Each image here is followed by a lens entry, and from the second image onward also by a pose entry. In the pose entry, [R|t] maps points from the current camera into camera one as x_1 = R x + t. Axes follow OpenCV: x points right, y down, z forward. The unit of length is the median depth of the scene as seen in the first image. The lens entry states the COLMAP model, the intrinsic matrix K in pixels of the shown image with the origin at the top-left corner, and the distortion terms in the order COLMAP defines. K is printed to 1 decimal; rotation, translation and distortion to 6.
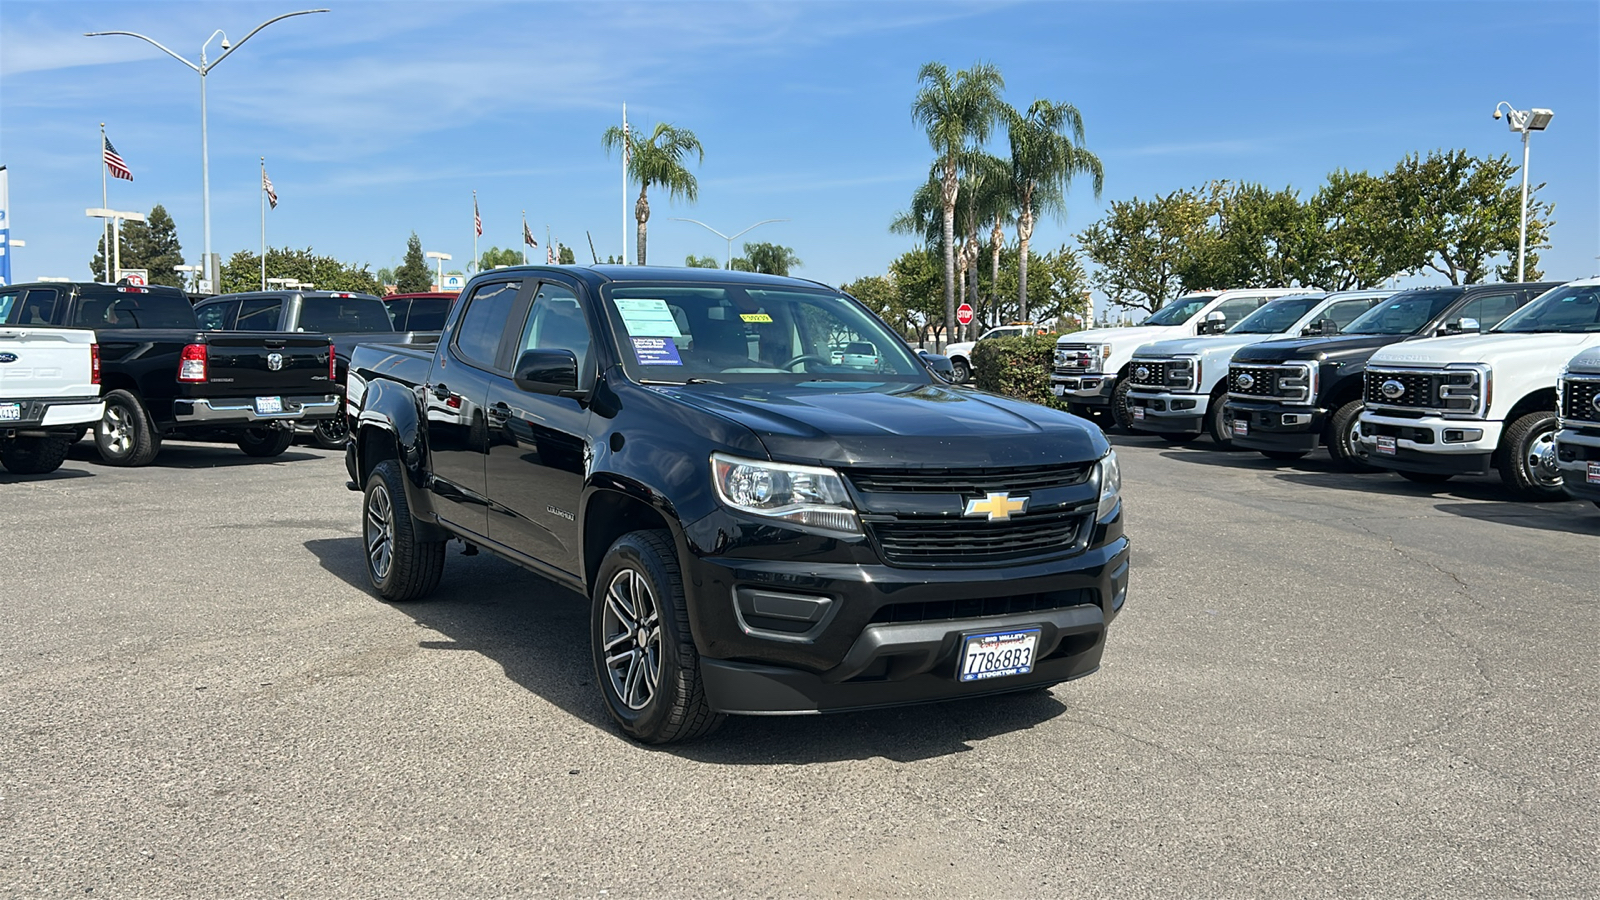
lens RADIAL K [[1486.5, 0, 804.8], [0, 1486.5, 421.9], [0, 0, 1]] dist [0.093788, -0.137937]
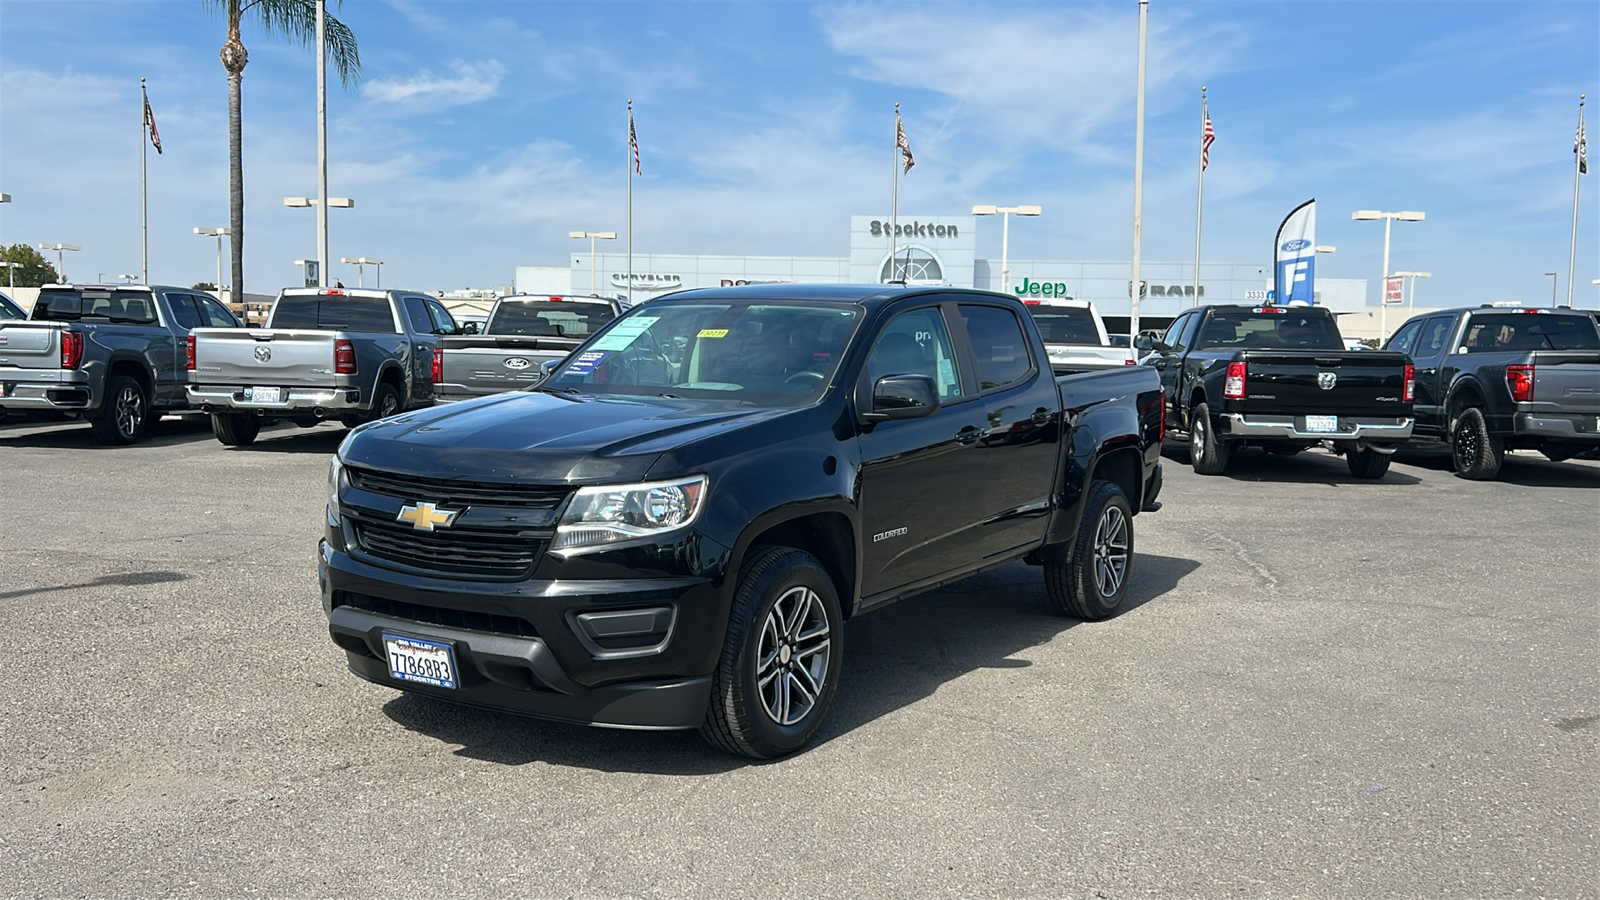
lens RADIAL K [[1486.5, 0, 804.8], [0, 1486.5, 421.9], [0, 0, 1]] dist [0.093788, -0.137937]
pose [[0.455347, 0.048366, -0.888999, 1.120680], [-0.060417, 0.997900, 0.023345, -0.045929], [0.888262, 0.043081, 0.457313, 0.736068]]
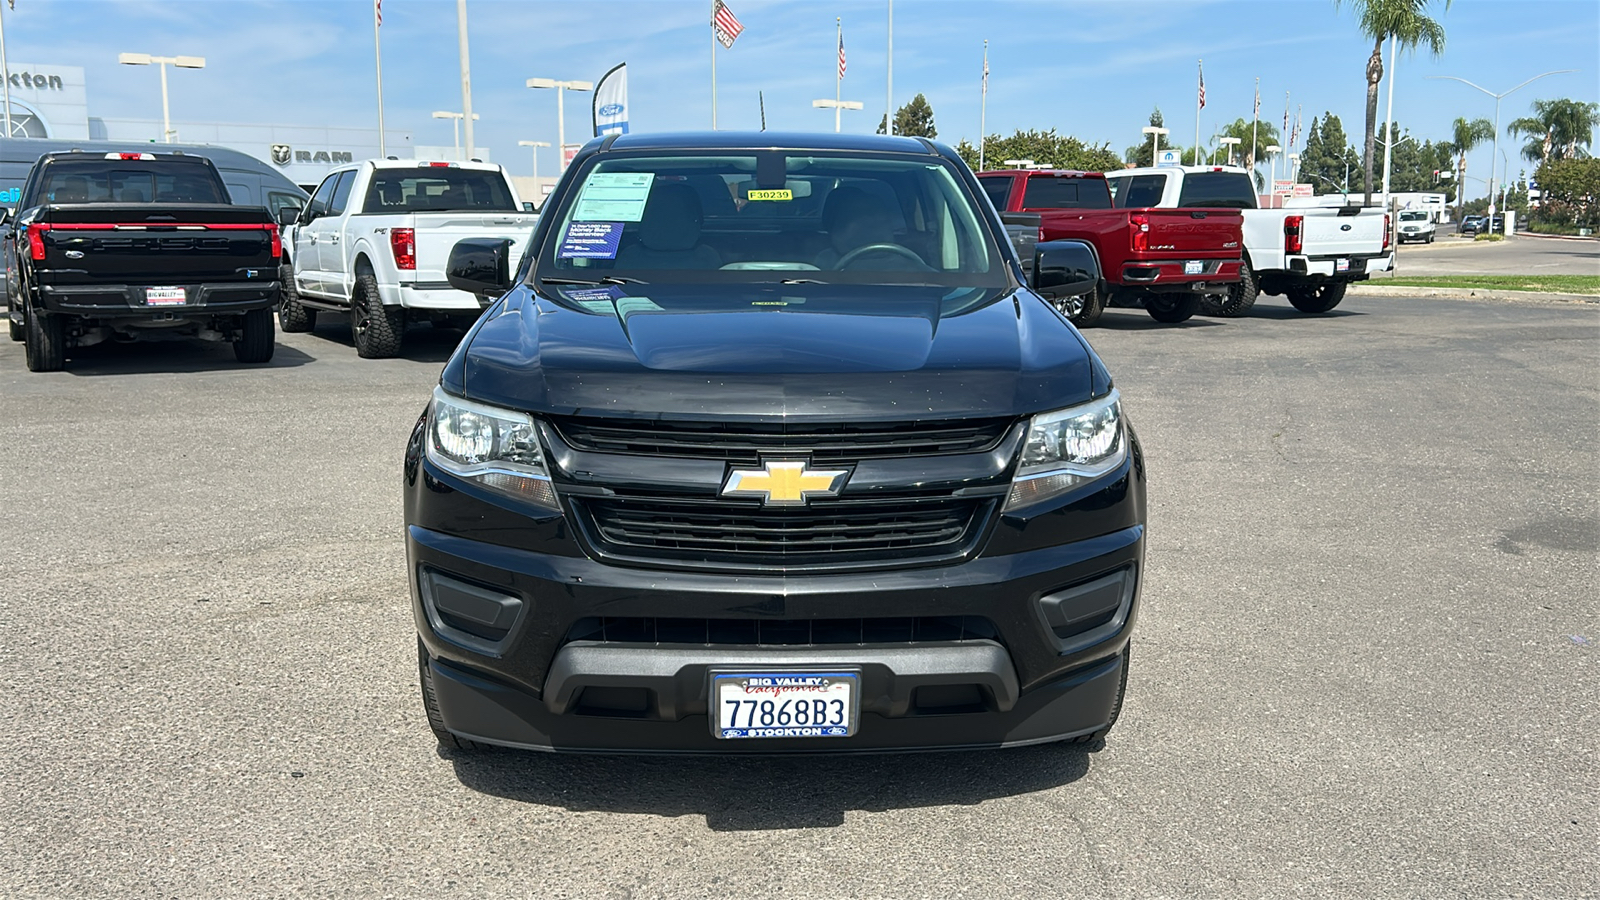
lens RADIAL K [[1486.5, 0, 804.8], [0, 1486.5, 421.9], [0, 0, 1]] dist [0.093788, -0.137937]
pose [[0.879239, 0.056045, -0.473073, 0.431419], [-0.017670, 0.996209, 0.085181, -0.025075], [0.476054, -0.066536, 0.876896, 0.419683]]
